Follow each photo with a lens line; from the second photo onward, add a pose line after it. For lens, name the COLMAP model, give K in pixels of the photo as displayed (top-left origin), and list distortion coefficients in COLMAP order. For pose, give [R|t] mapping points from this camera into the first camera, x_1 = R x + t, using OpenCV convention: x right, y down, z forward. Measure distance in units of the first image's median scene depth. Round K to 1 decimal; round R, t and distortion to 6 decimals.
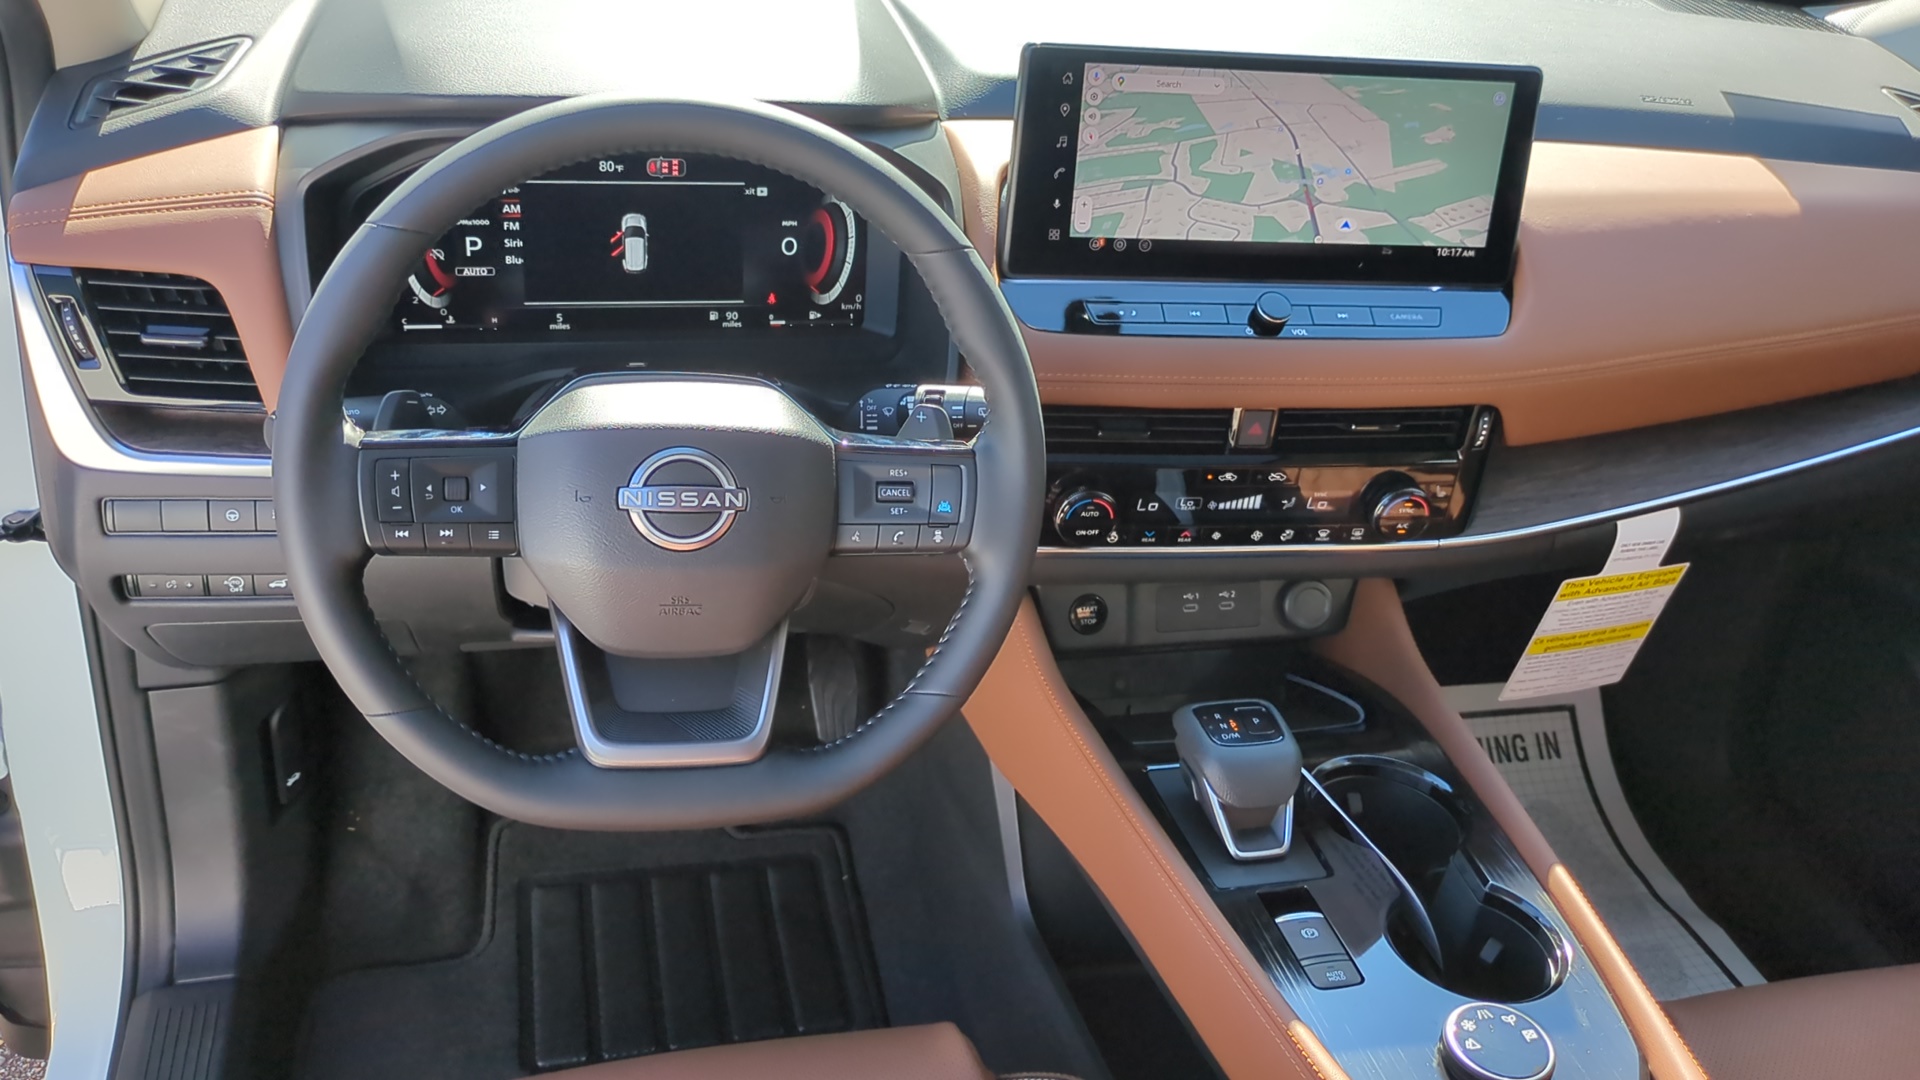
lens RADIAL K [[1642.1, 0, 960.0], [0, 1642.1, 540.0], [0, 0, 1]] dist [0.028762, -0.002178]
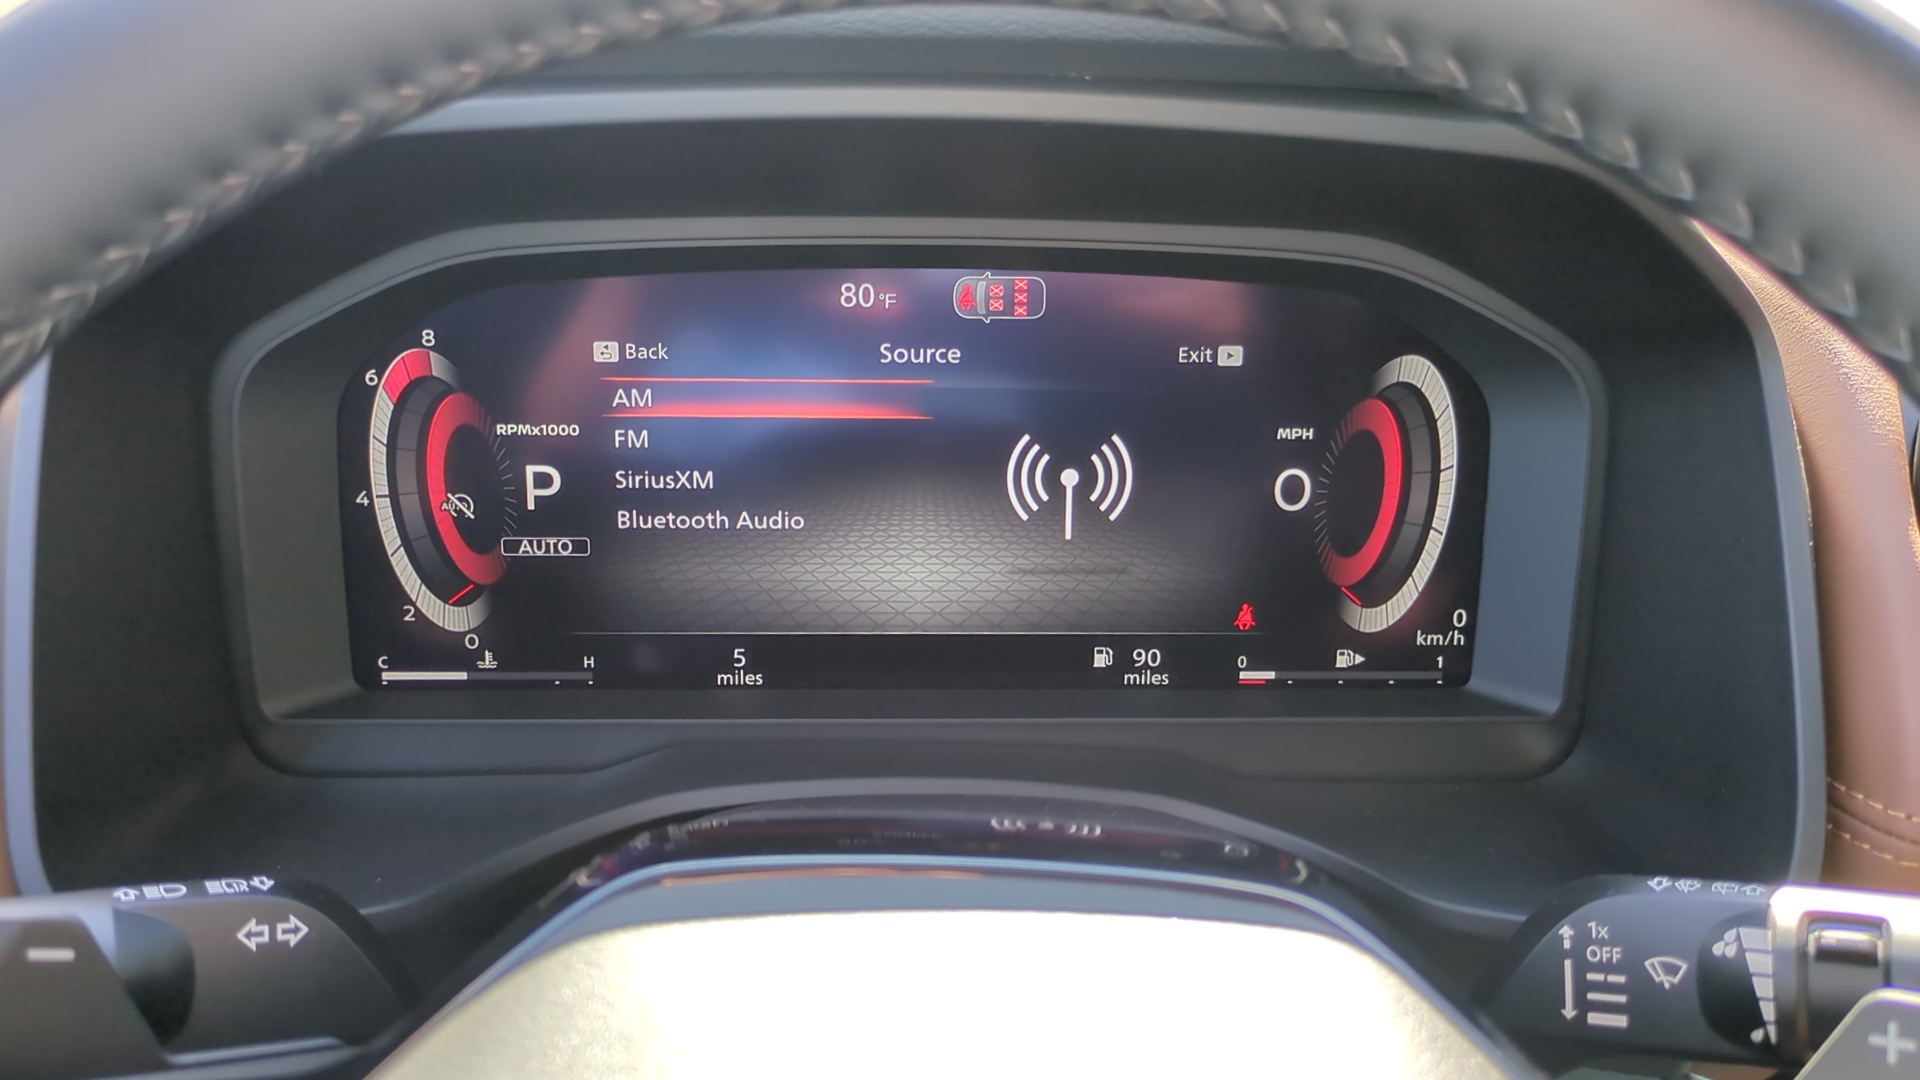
lens RADIAL K [[1642.1, 0, 960.0], [0, 1642.1, 540.0], [0, 0, 1]] dist [0.028762, -0.002178]
pose [[0.975461, -0.003620, -0.220142, -0.098375], [-0.042117, 0.978333, -0.202711, -0.083820], [0.216106, 0.207008, 0.954173, 0.620676]]
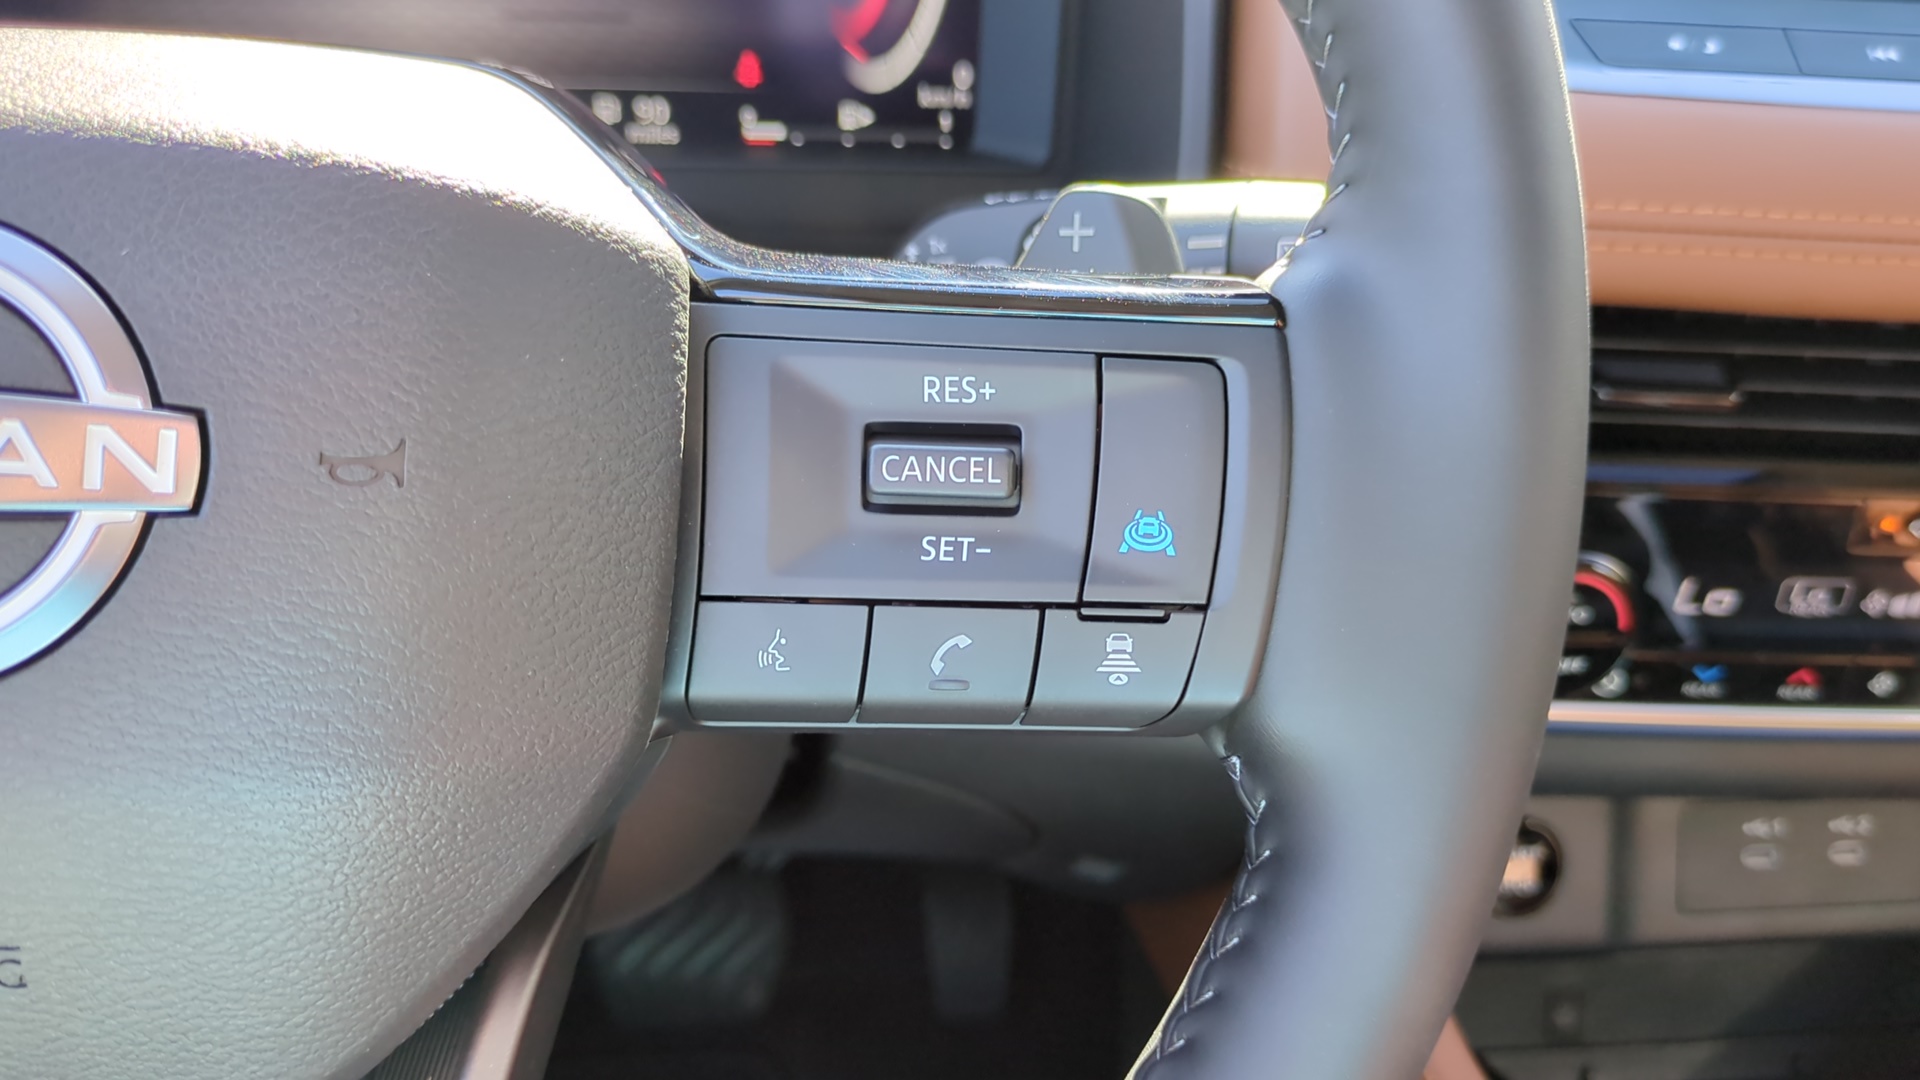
lens RADIAL K [[1642.1, 0, 960.0], [0, 1642.1, 540.0], [0, 0, 1]] dist [0.028762, -0.002178]
pose [[0.990054, 0.018368, -0.139487, -0.003147], [-0.028967, 0.996812, -0.074341, -0.001185], [0.137676, 0.077643, 0.987429, 0.642186]]
